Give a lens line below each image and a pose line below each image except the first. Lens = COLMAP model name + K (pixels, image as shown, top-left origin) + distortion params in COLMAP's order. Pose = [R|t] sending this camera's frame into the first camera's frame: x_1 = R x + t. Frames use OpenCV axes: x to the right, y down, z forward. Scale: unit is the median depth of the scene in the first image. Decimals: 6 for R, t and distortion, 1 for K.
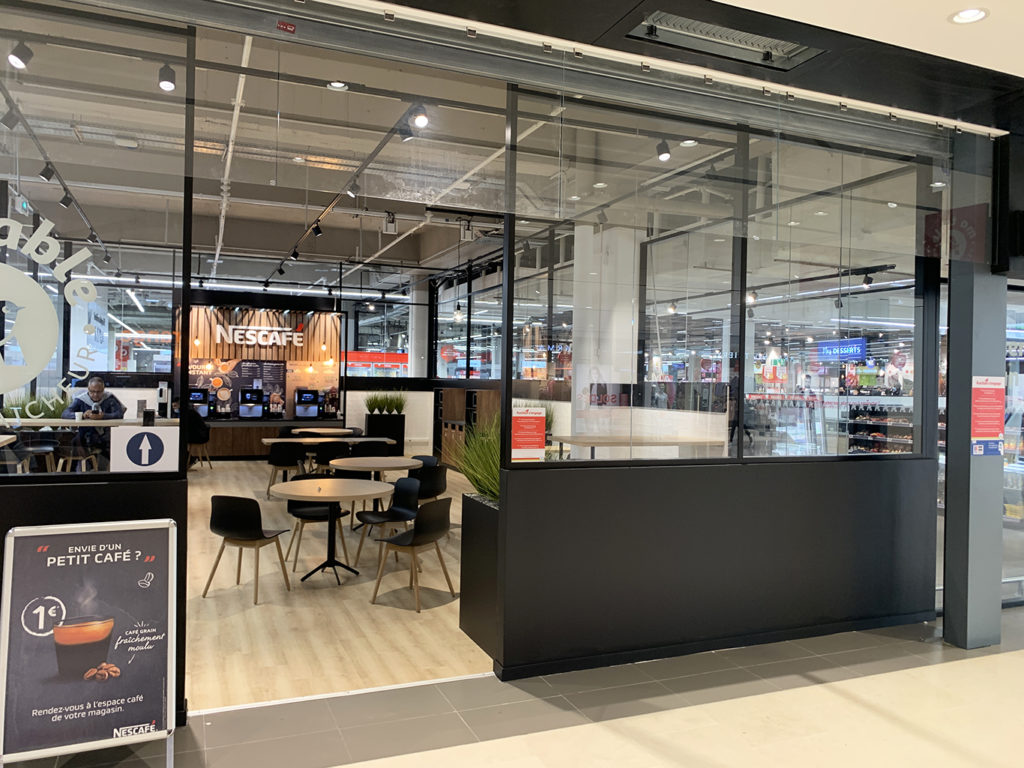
lens RADIAL K [[784.6, 0, 511.5], [0, 784.6, 382.6], [0, 0, 1]] dist [-0.007588, -0.007685]
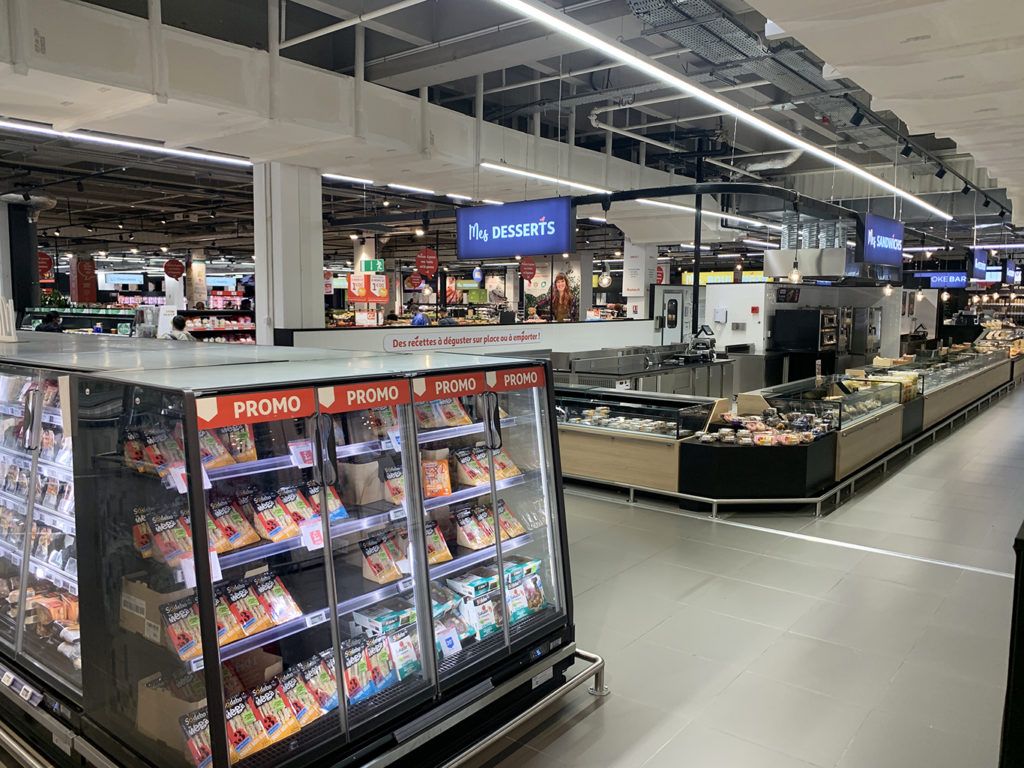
lens RADIAL K [[784.6, 0, 513.0], [0, 784.6, 383.9], [0, 0, 1]] dist [-0.007588, -0.007685]
pose [[0.875256, -0.062059, 0.479661, 0.123201], [0.010126, 0.993868, 0.110112, -0.001617], [-0.483553, -0.091519, 0.870518, 0.363745]]
